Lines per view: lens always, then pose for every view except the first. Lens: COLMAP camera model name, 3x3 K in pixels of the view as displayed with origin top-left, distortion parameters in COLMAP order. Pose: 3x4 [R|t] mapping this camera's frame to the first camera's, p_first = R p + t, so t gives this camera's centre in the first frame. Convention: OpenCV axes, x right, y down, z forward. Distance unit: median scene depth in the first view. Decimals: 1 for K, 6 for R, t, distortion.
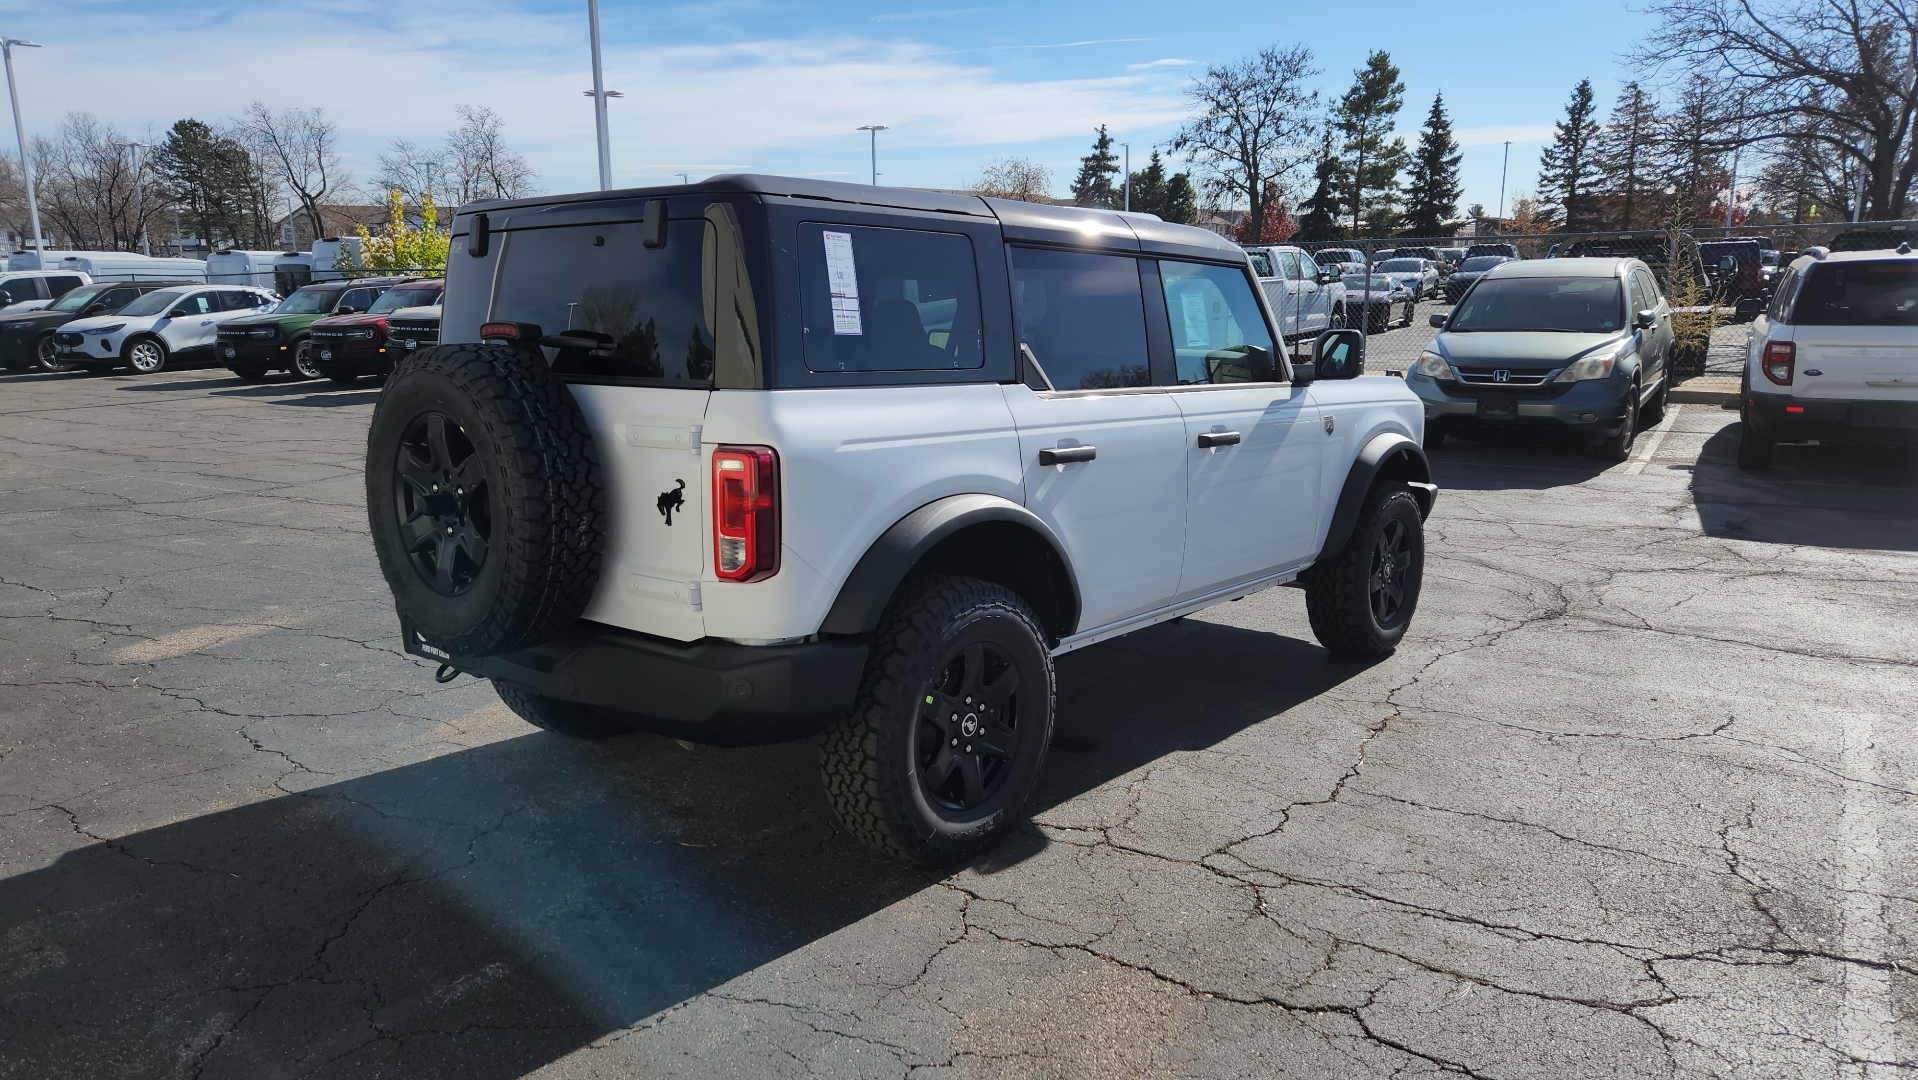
lens RADIAL K [[1275.0, 0, 927.9], [0, 1275.0, 542.6], [0, 0, 1]] dist [0.077494, -0.064015]
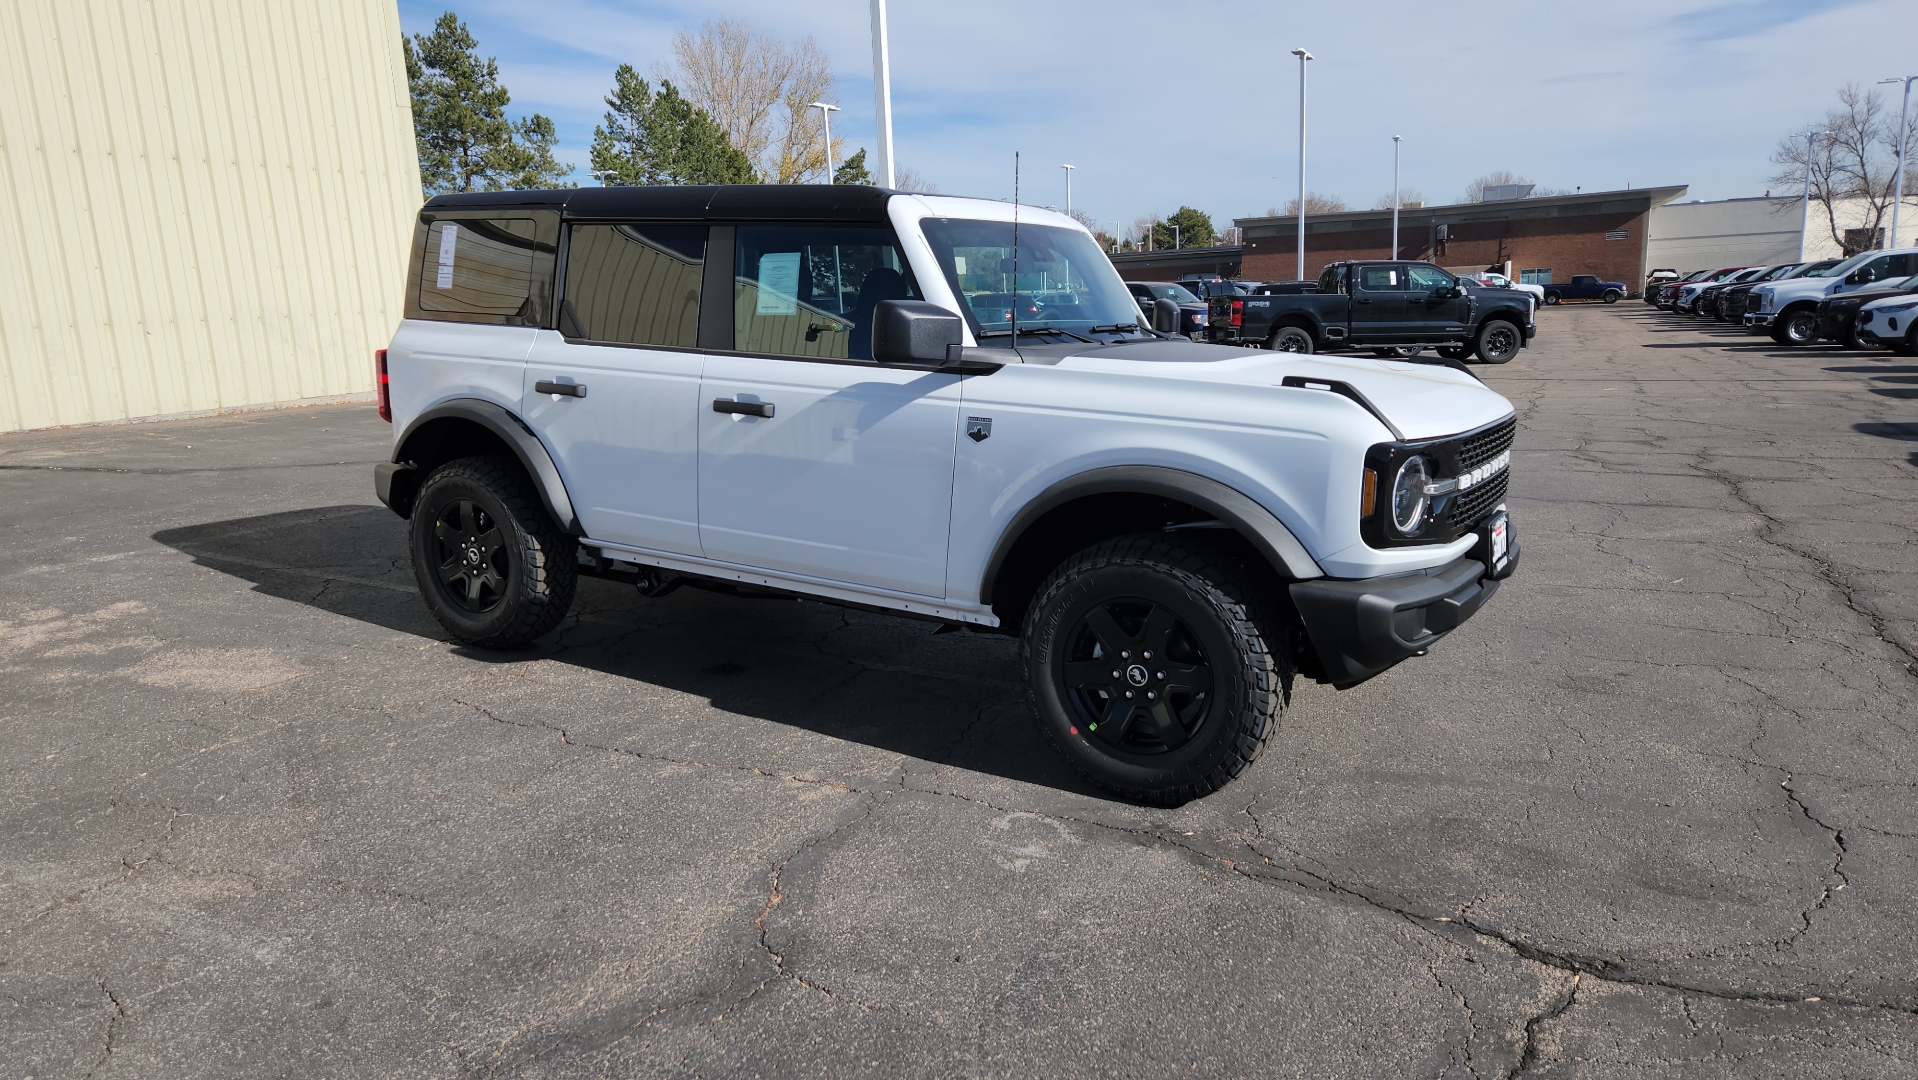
lens RADIAL K [[1277.0, 0, 934.6], [0, 1277.0, 548.2], [0, 0, 1]] dist [0.077652, -0.063972]
pose [[0.148117, 0.198633, -0.968817, 0.207409], [-0.179955, 0.968681, 0.171093, -0.028976], [0.972460, 0.149001, 0.179223, 0.166711]]
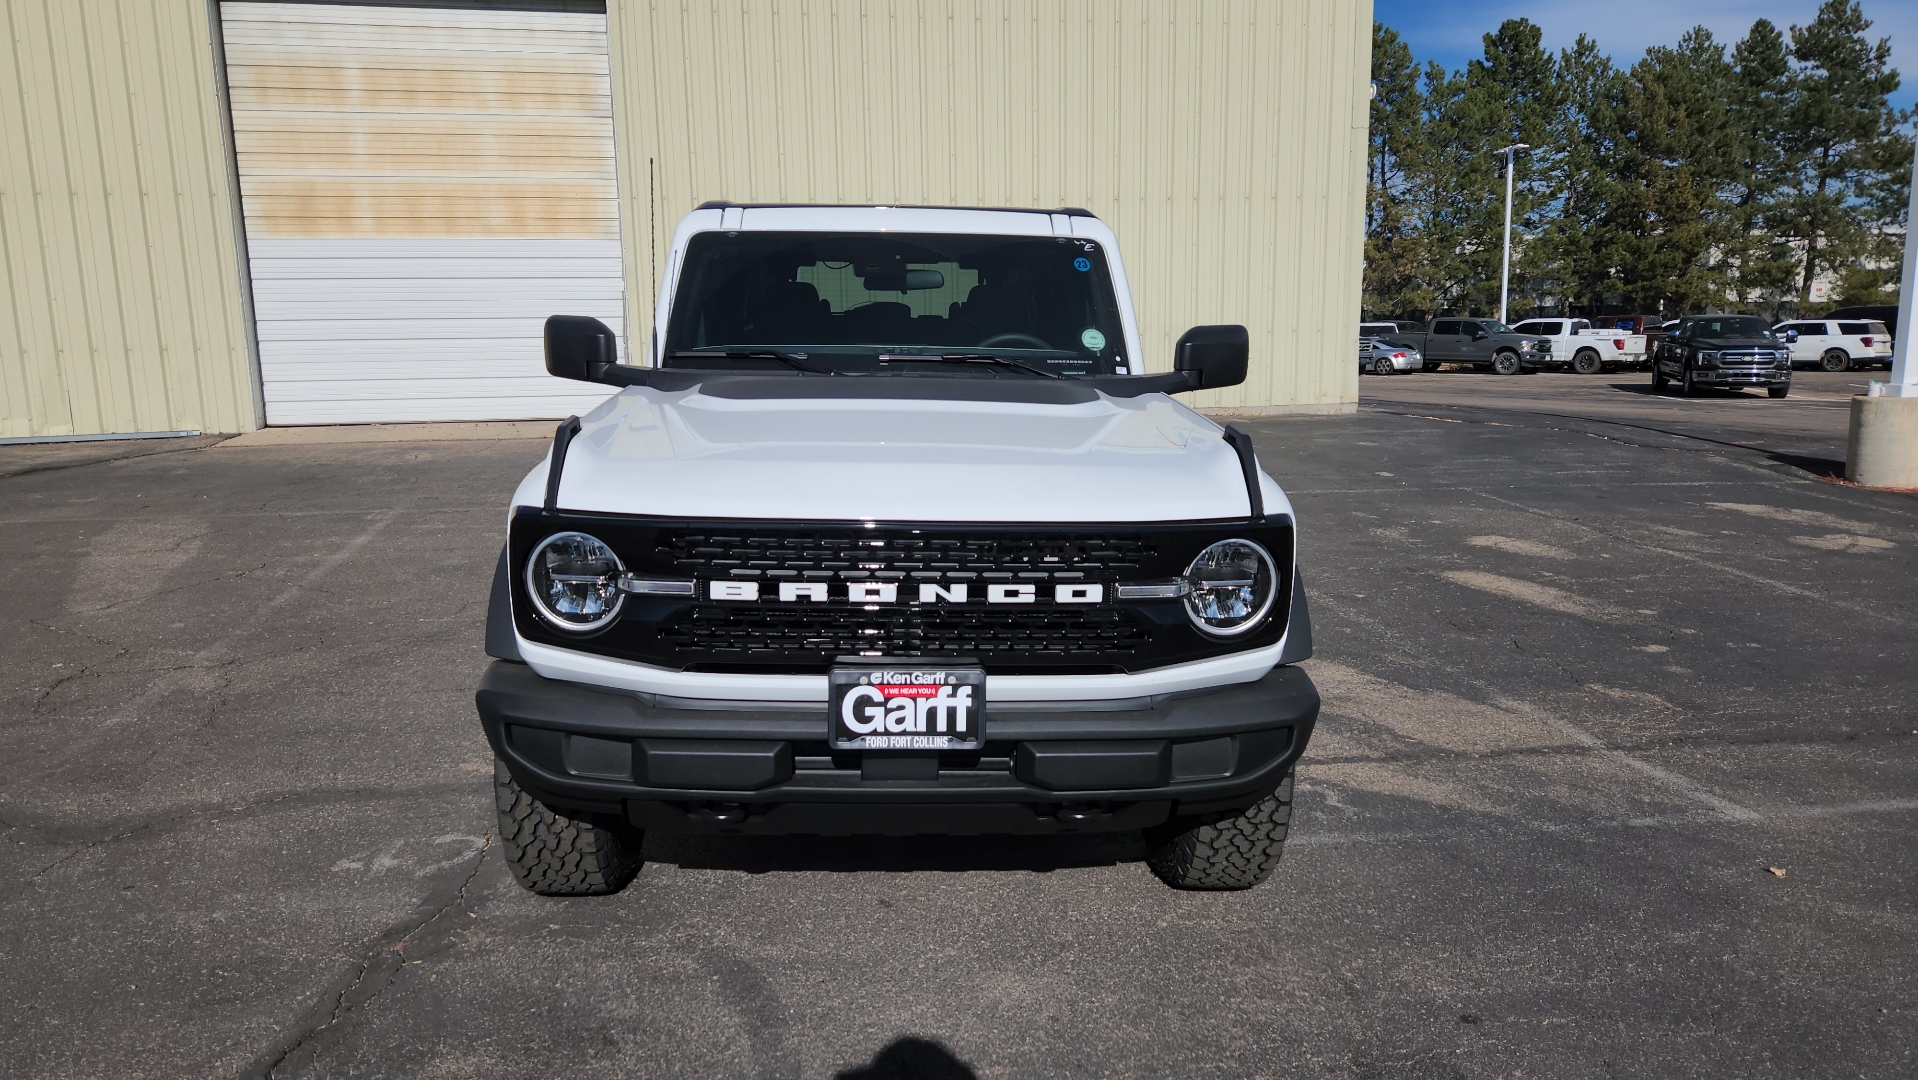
lens RADIAL K [[1277.0, 0, 934.6], [0, 1277.0, 548.2], [0, 0, 1]] dist [0.077652, -0.063972]
pose [[-0.730272, 0.124875, -0.671646, 0.131855], [-0.130759, 0.939424, 0.316834, -0.057862], [0.670525, 0.319199, -0.669707, 0.320576]]
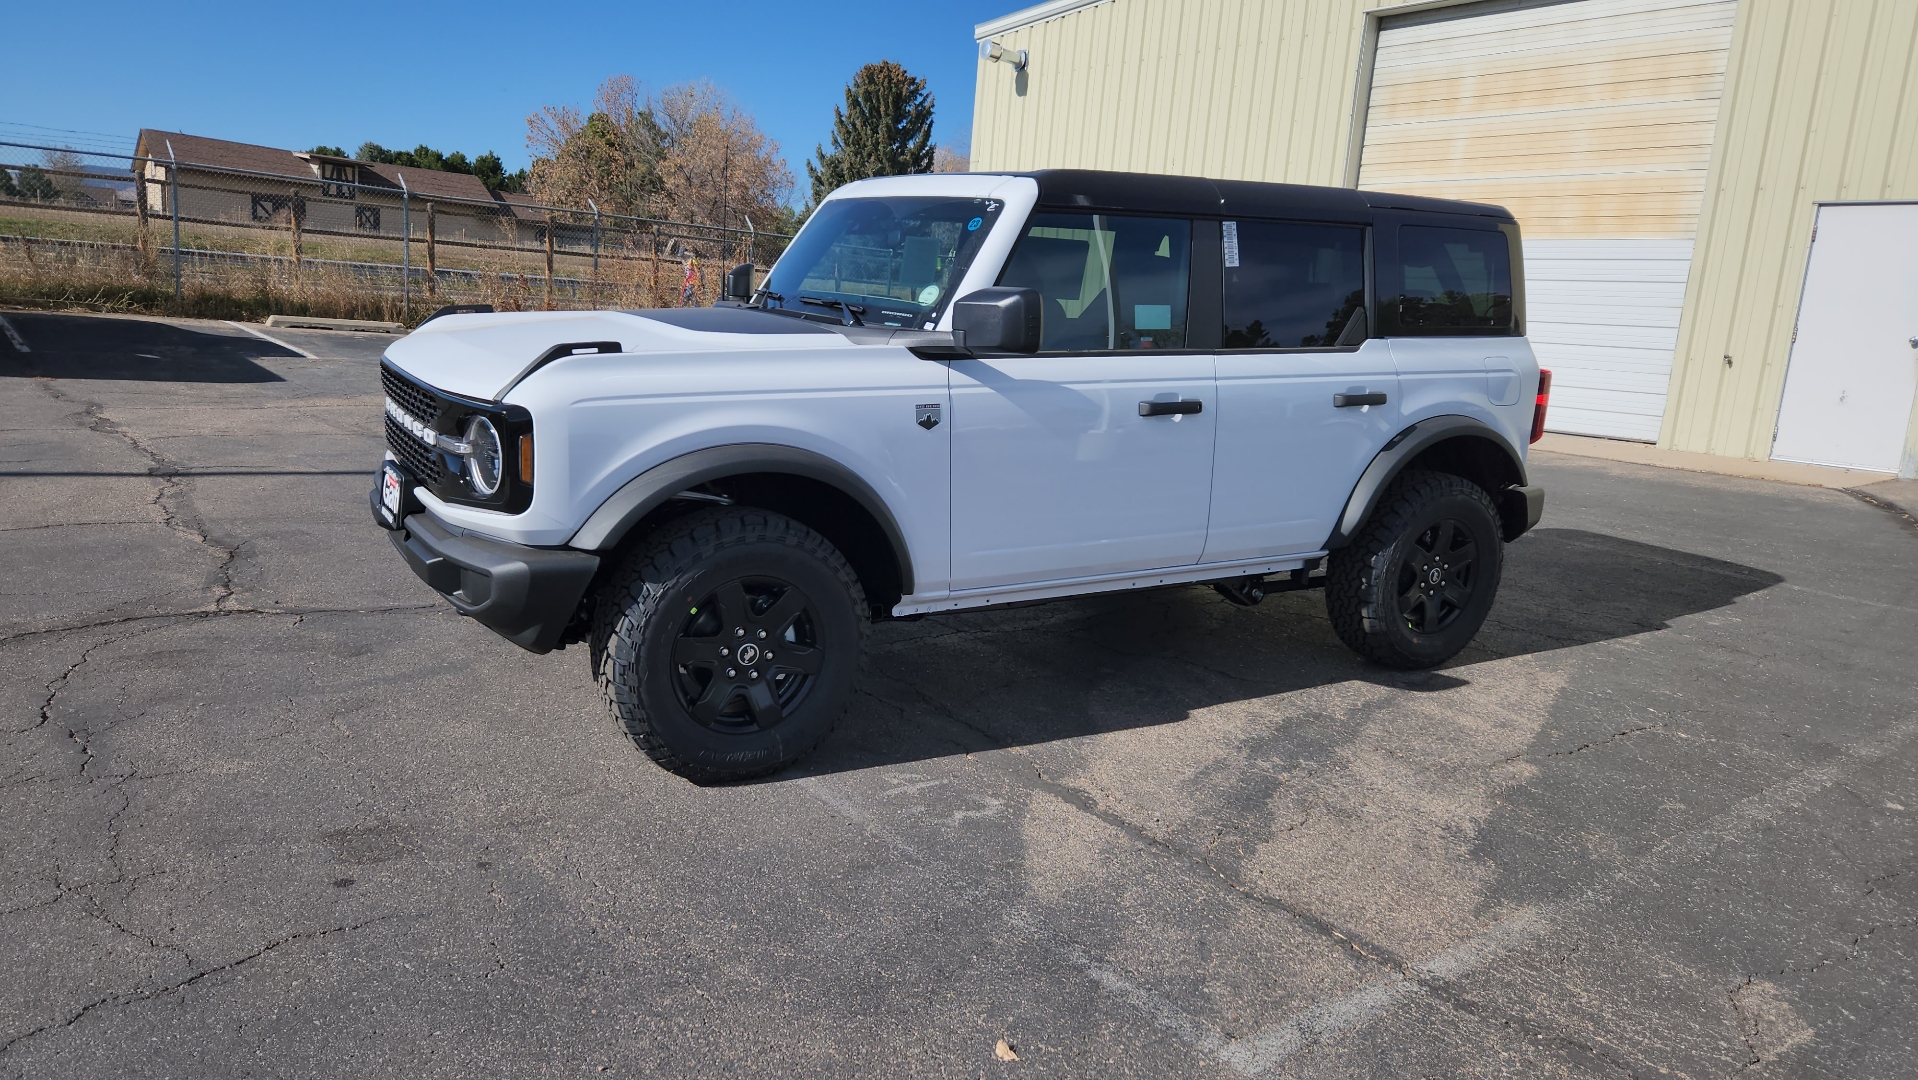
lens RADIAL K [[1289.8, 0, 932.1], [0, 1289.8, 545.8], [0, 0, 1]] dist [0.073778, -0.062973]
pose [[-0.945341, -0.121574, 0.302573, -0.035062], [0.000915, 0.926908, 0.375288, -0.066230], [-0.326083, 0.355052, -0.876132, 0.371631]]
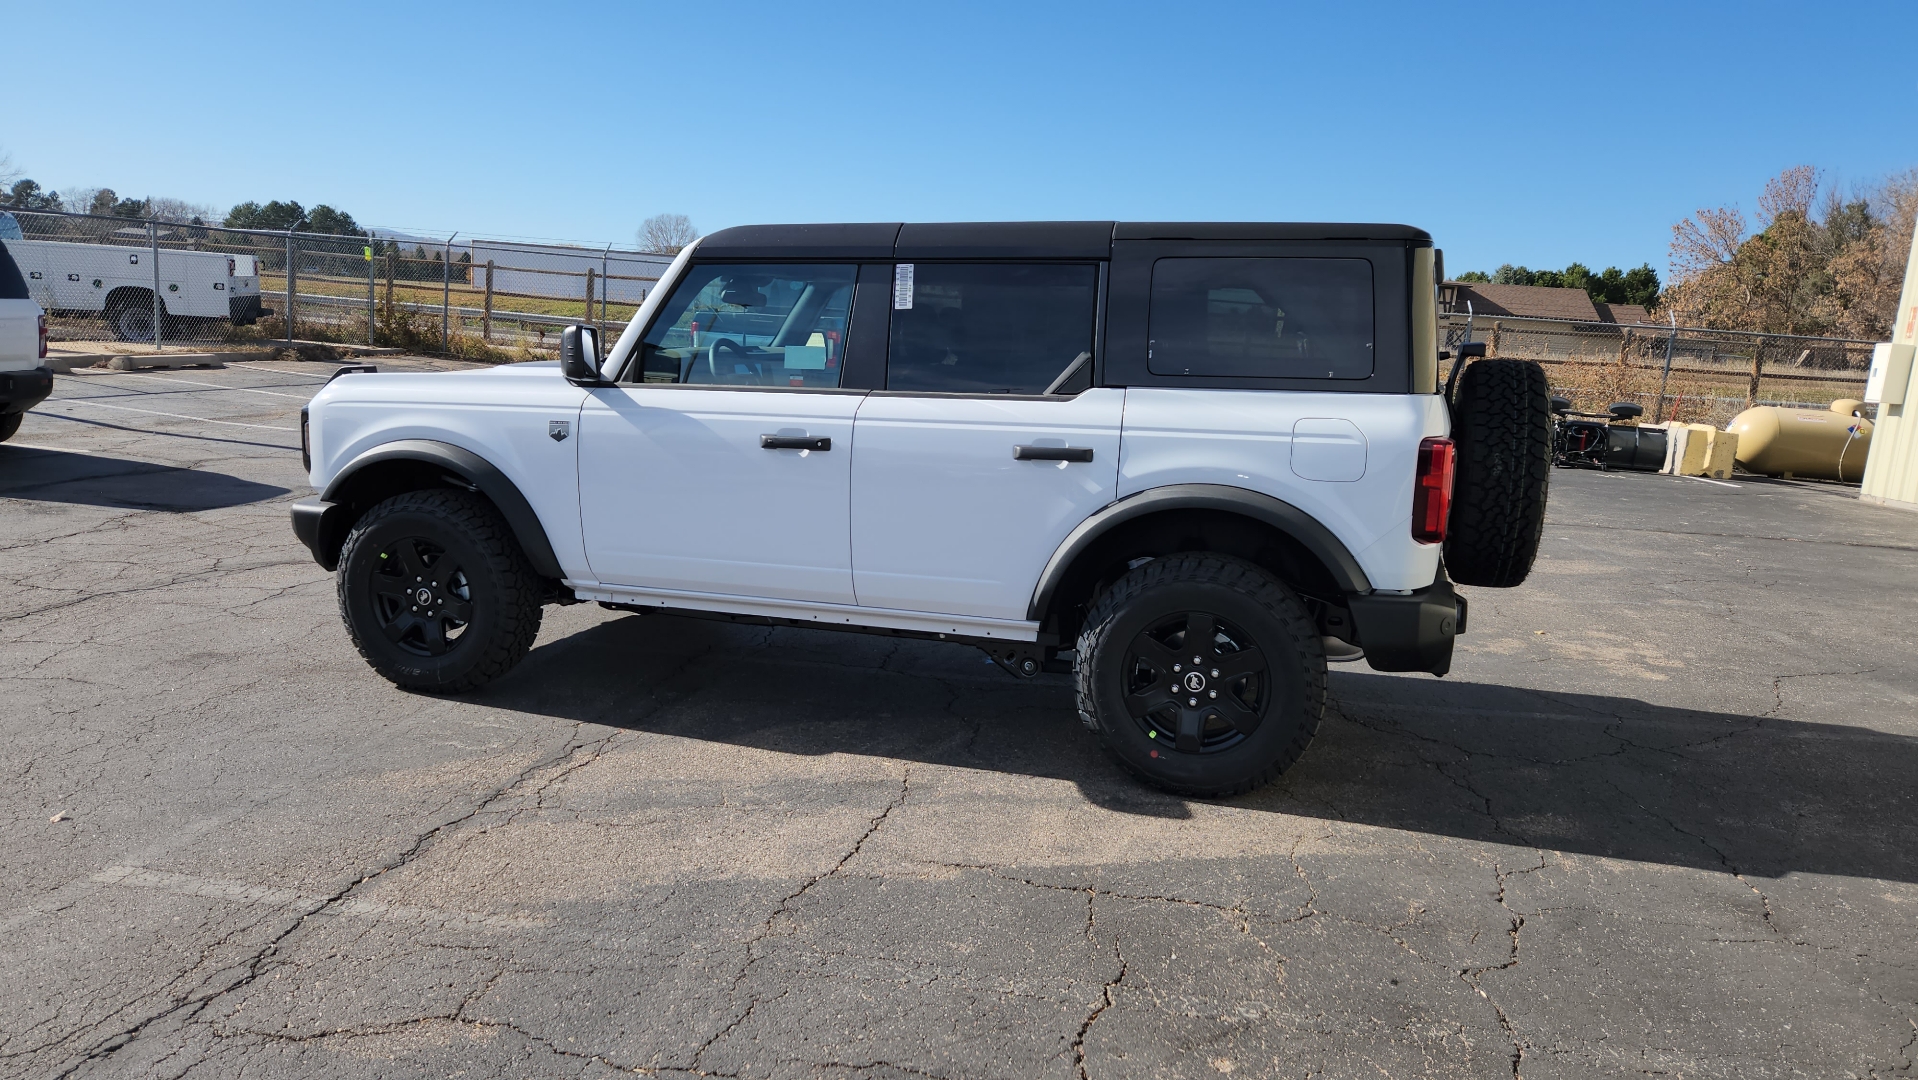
lens RADIAL K [[1289.8, 0, 932.1], [0, 1289.8, 545.8], [0, 0, 1]] dist [0.073778, -0.062973]
pose [[-0.392455, -0.168572, 0.904192, -0.174424], [0.125932, 0.963955, 0.234374, -0.045330], [-0.911109, 0.205848, -0.357080, 0.259078]]
